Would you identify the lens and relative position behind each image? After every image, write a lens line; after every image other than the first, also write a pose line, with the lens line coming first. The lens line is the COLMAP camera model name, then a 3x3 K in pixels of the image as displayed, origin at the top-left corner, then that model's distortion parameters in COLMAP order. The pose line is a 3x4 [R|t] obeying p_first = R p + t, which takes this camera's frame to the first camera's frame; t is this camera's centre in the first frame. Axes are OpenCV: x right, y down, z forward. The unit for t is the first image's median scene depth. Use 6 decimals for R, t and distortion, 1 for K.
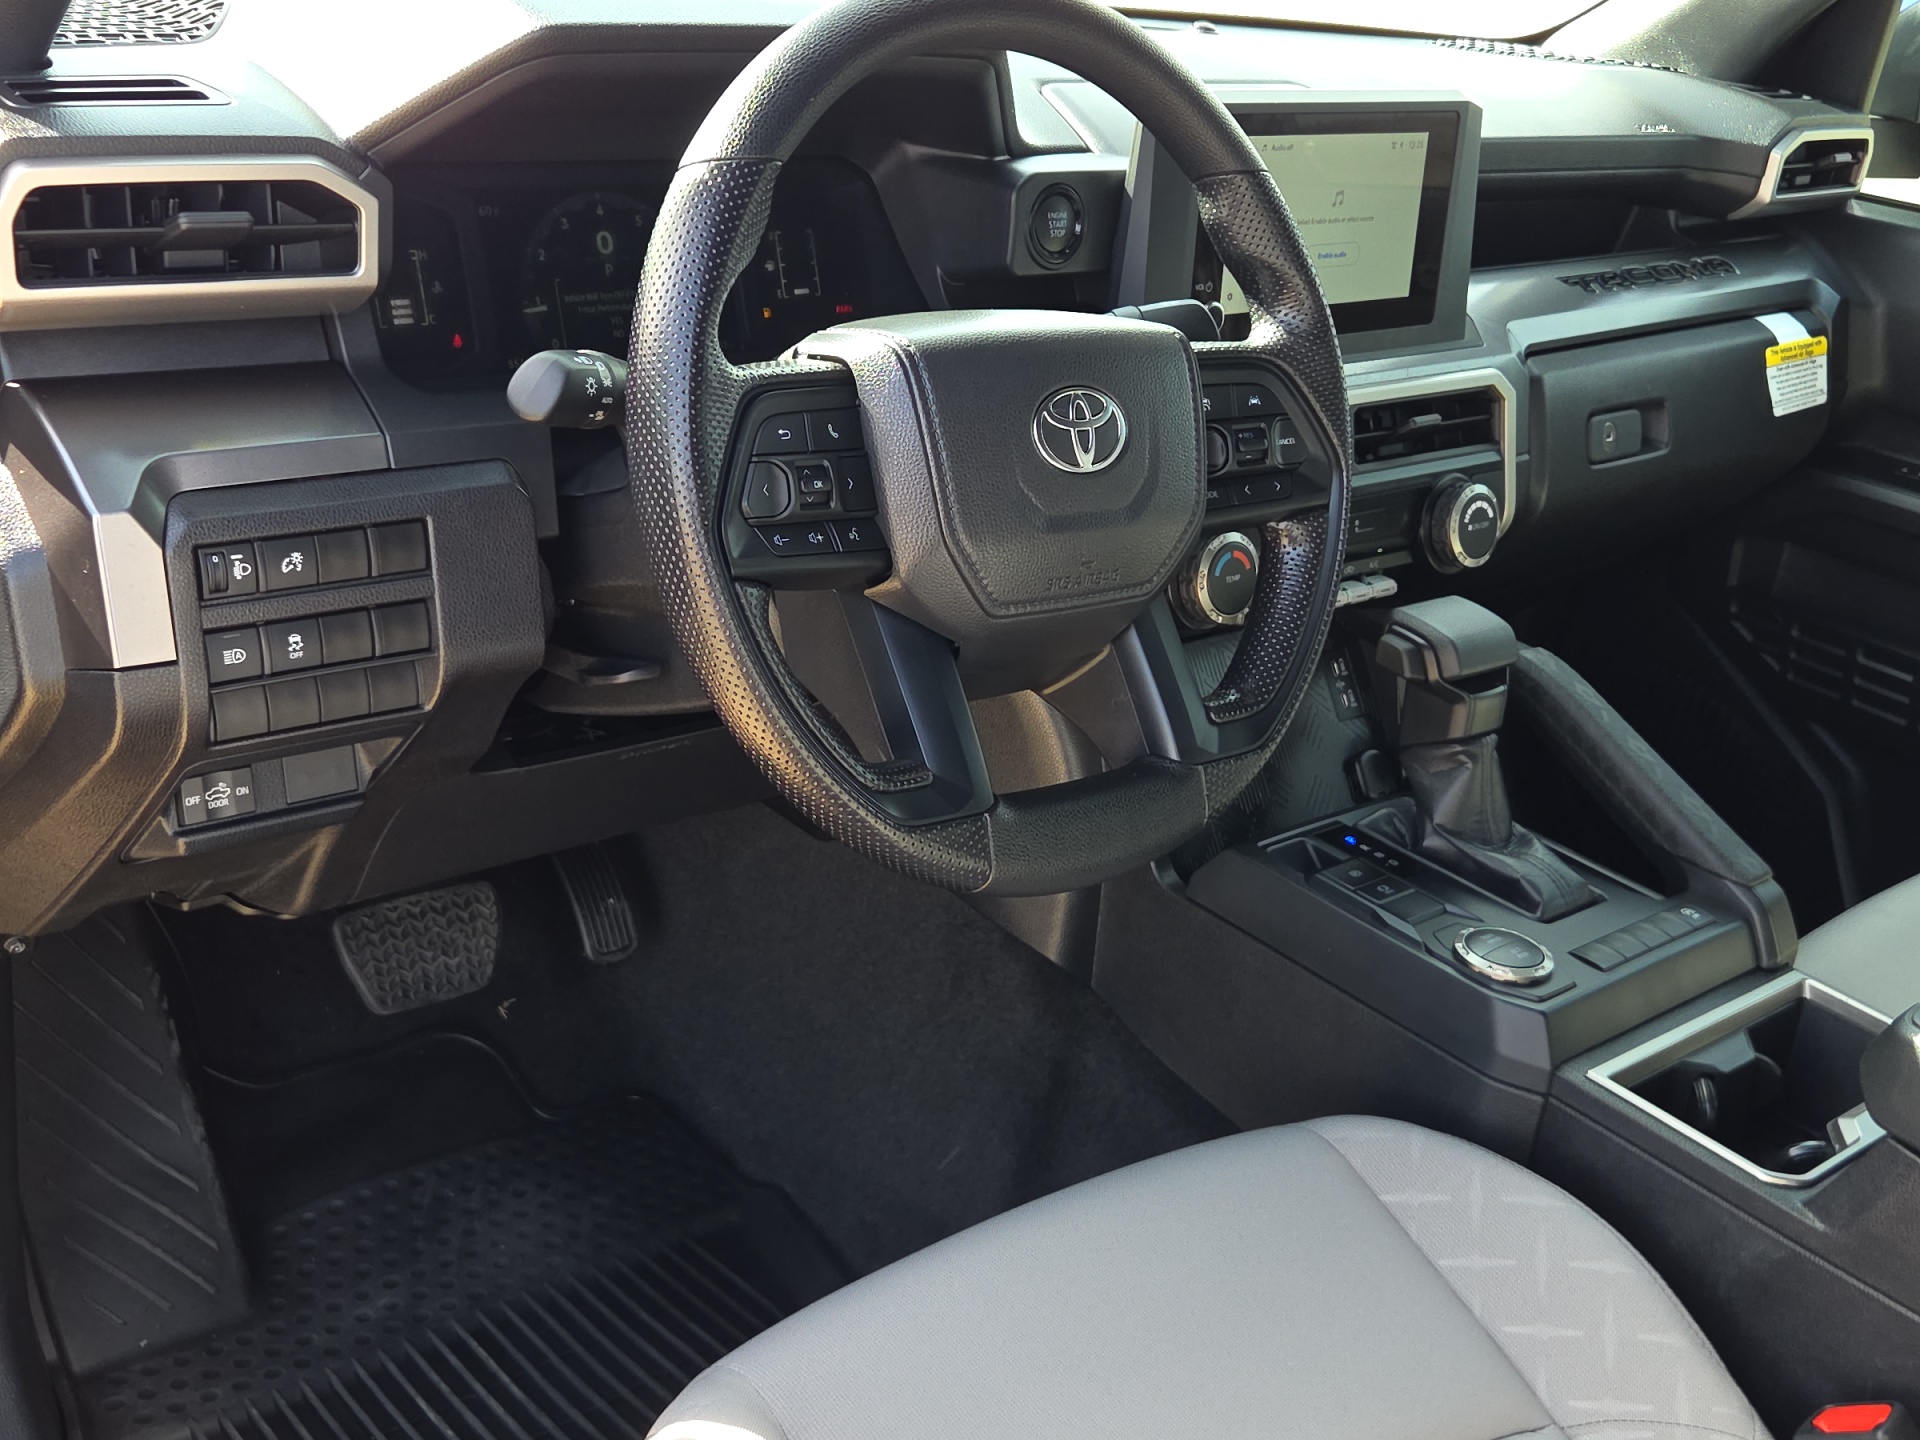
lens RADIAL K [[2129.1, 0, 960.0], [0, 2129.1, 720.0], [0, 0, 1]] dist [0.026940, -0.012343]
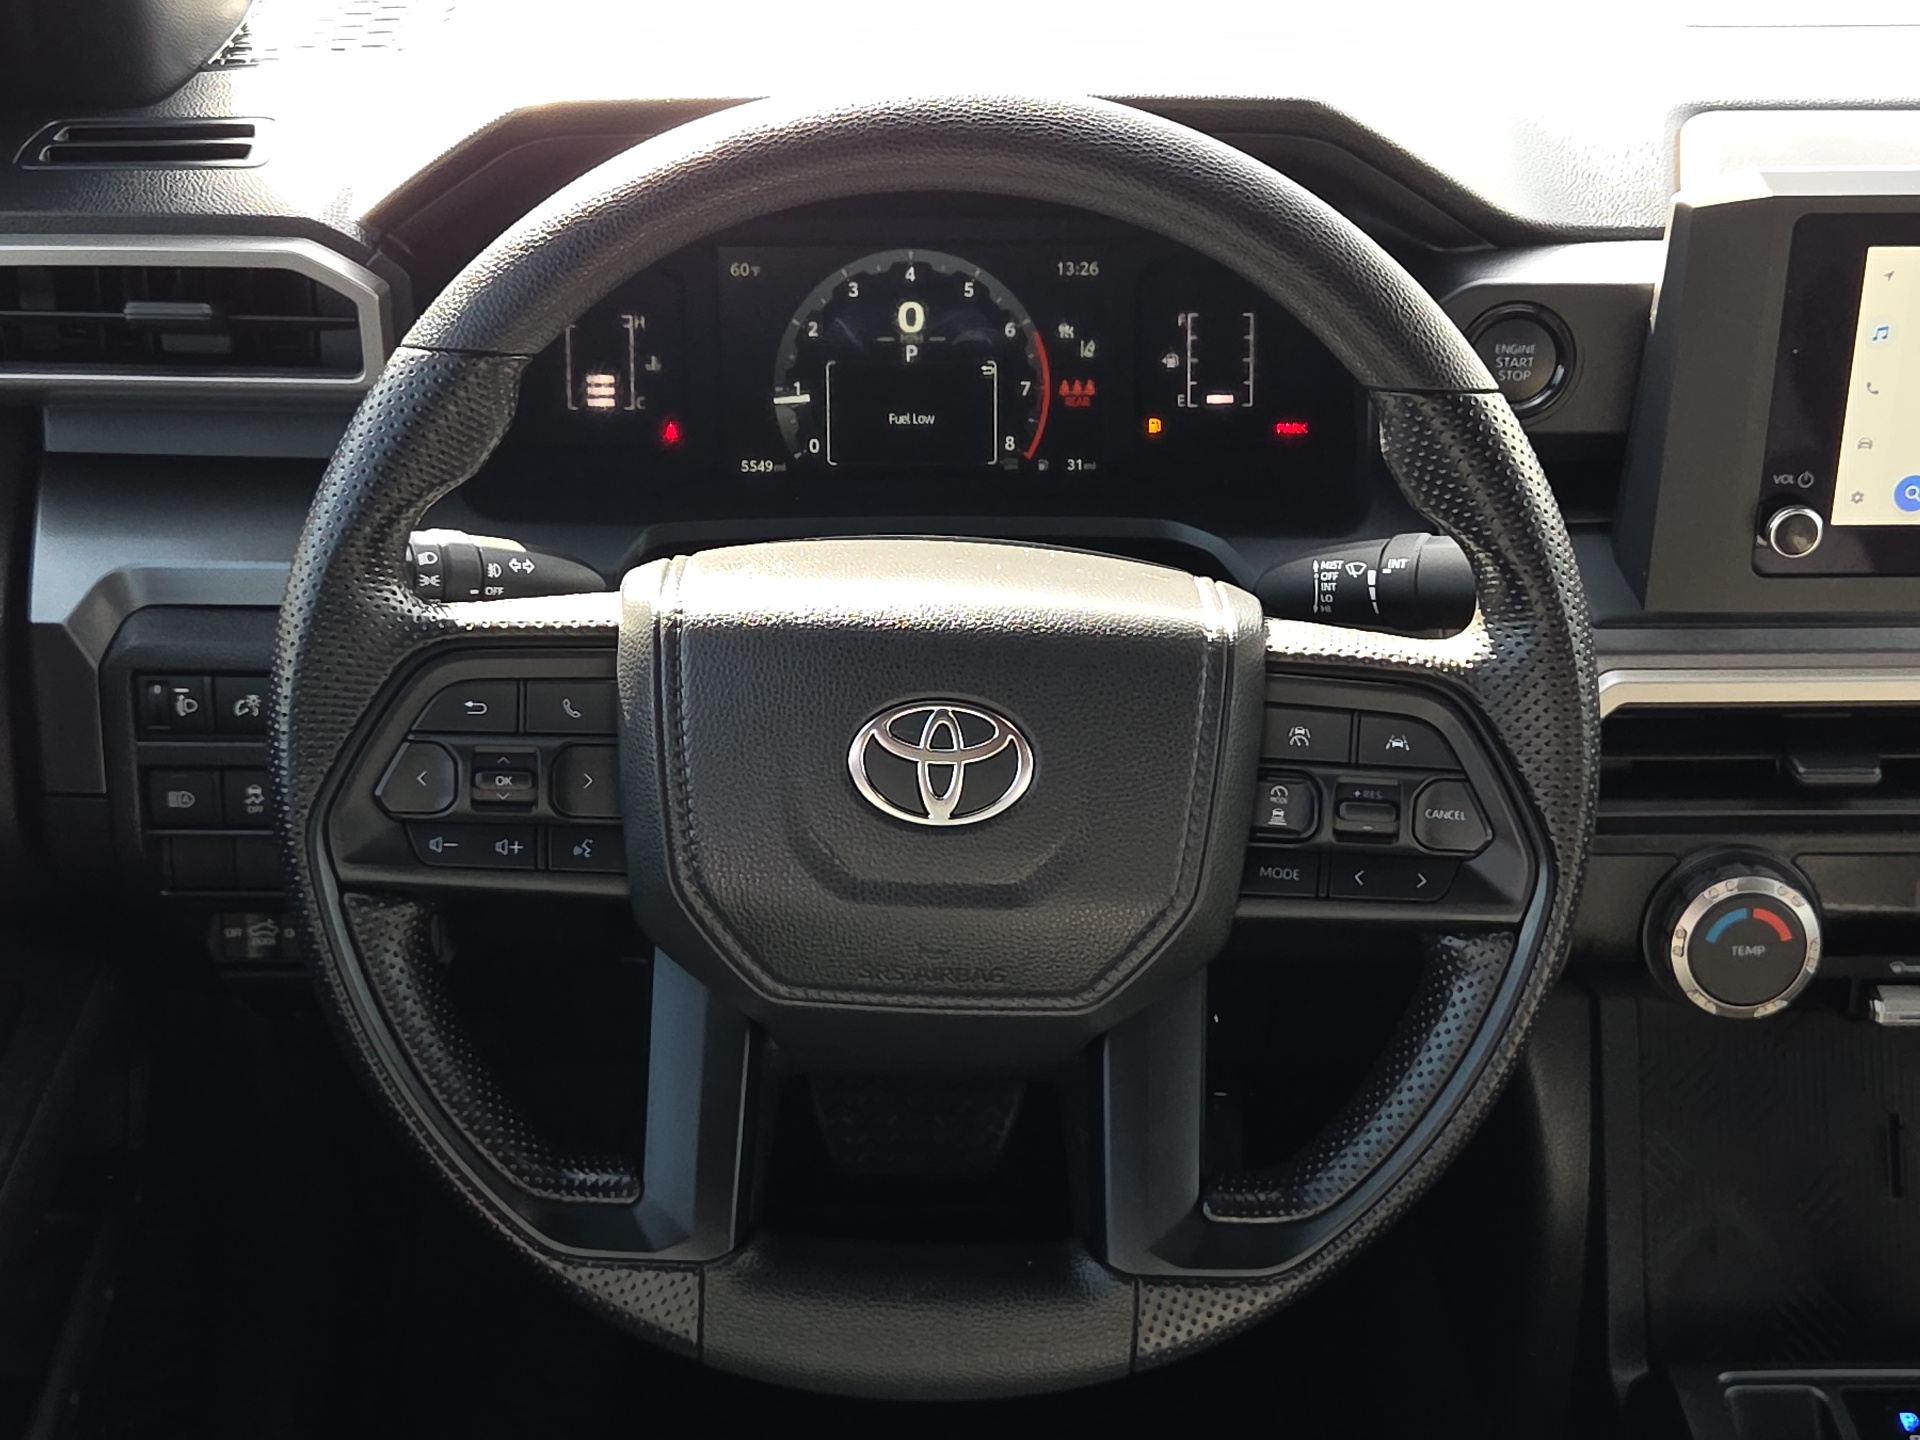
lens RADIAL K [[2835.7, 0, 956.5], [0, 2835.7, 688.3], [0, 0, 1]] dist [0.108414, -0.489710]
pose [[0.769112, 0.203251, -0.605934, 0.509364], [-0.181950, 0.978485, 0.097267, -0.209275], [0.612667, 0.035441, 0.789547, 0.240837]]
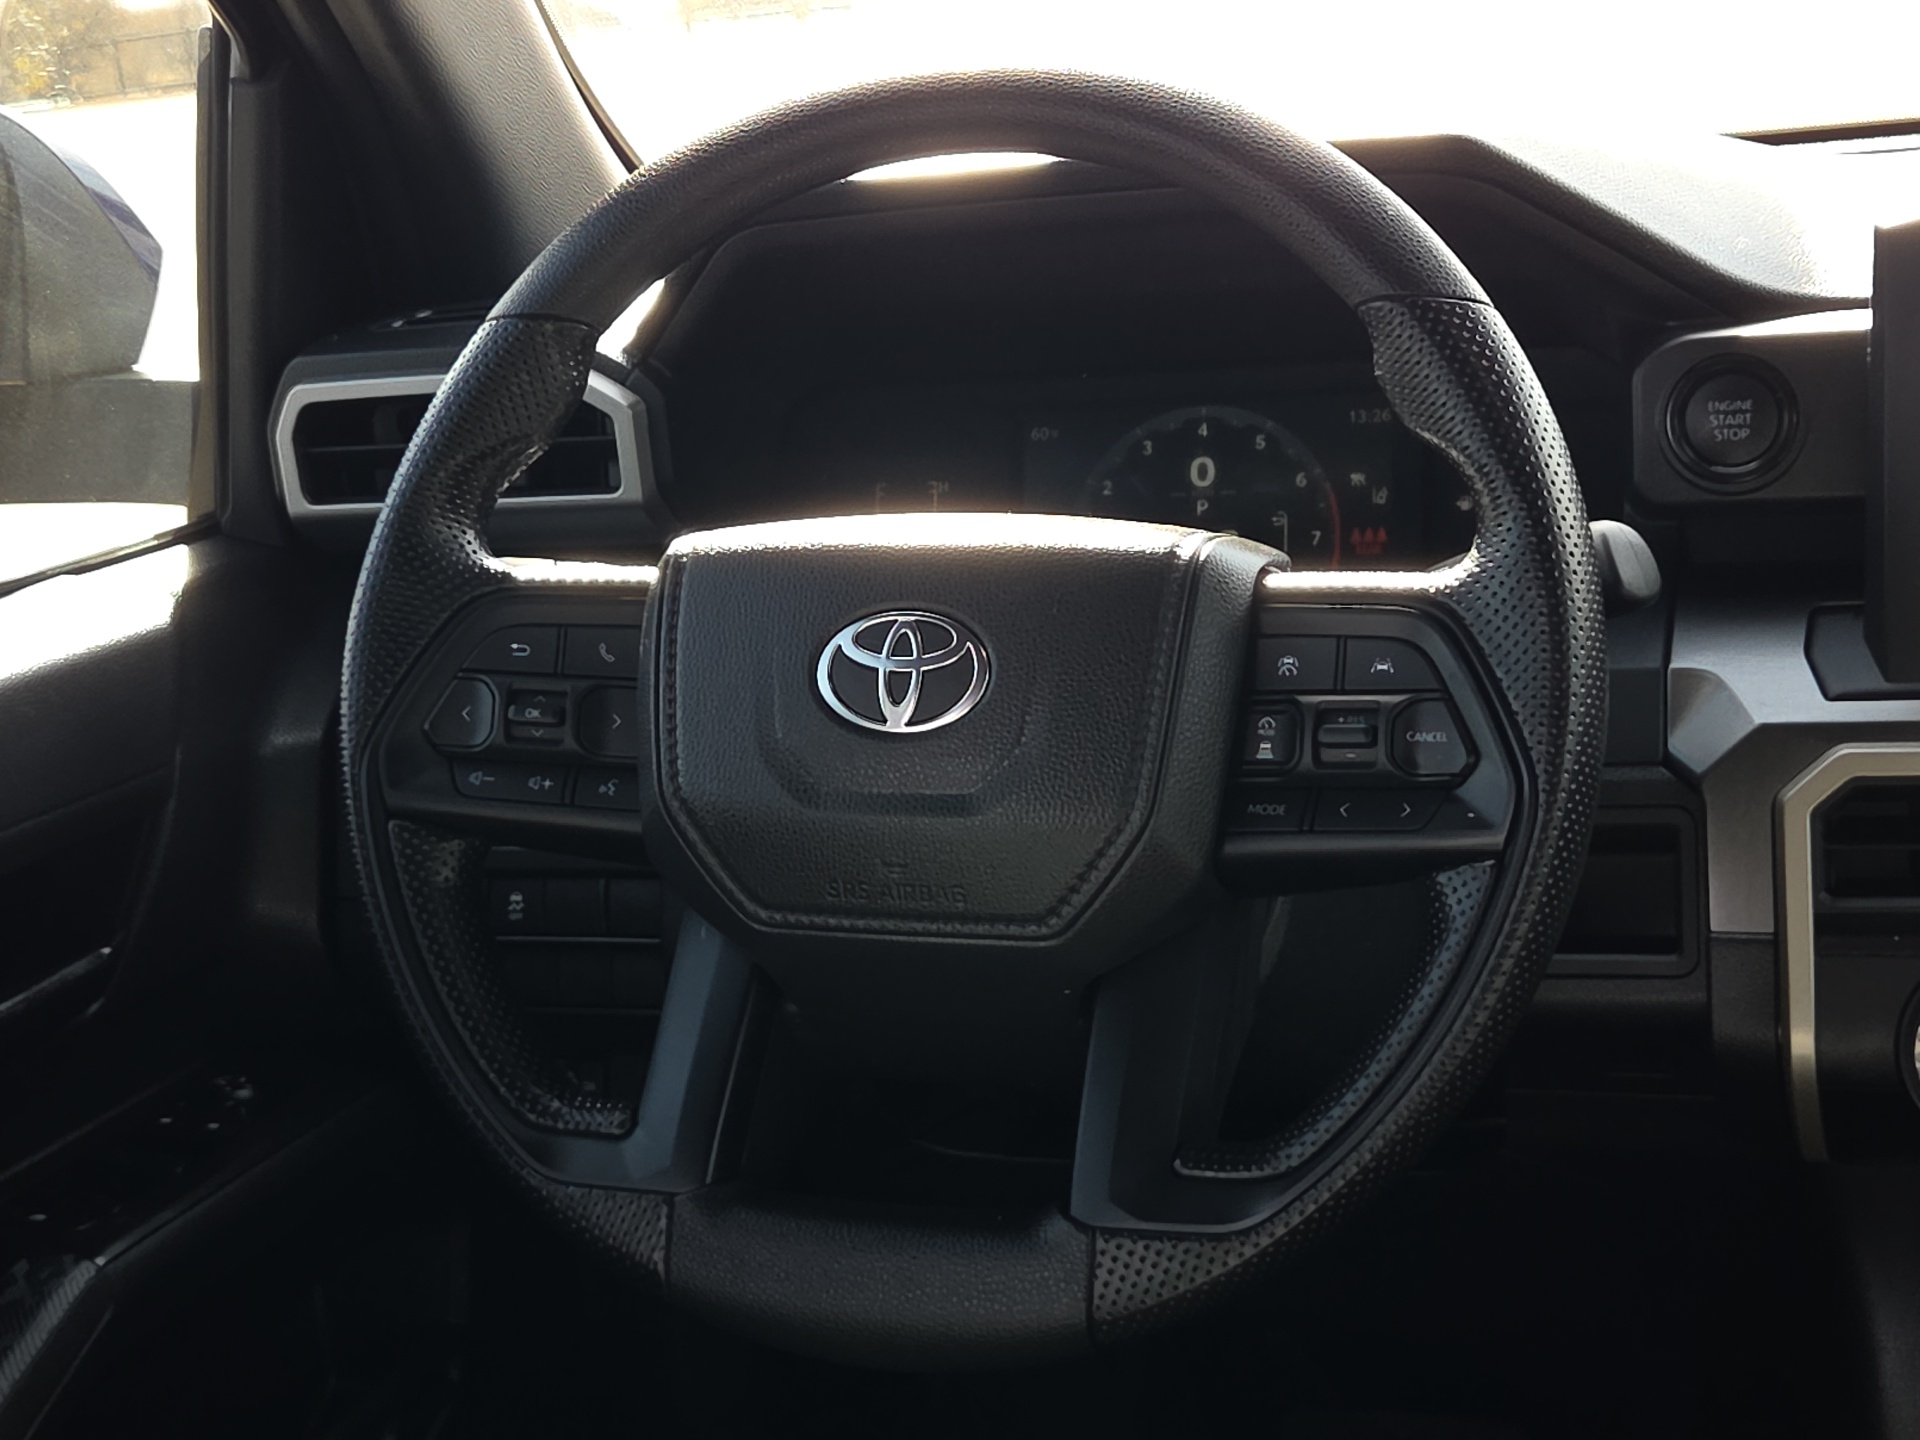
lens RADIAL K [[3185.2, 0, 960.0], [0, 3185.2, 720.0], [0, 0, 1]] dist [0.046491, -0.003278]
pose [[0.491520, 0.030748, -0.870323, 0.805167], [-0.205918, 0.975141, -0.081843, -0.034679], [0.846171, 0.219443, 0.485633, 0.439461]]
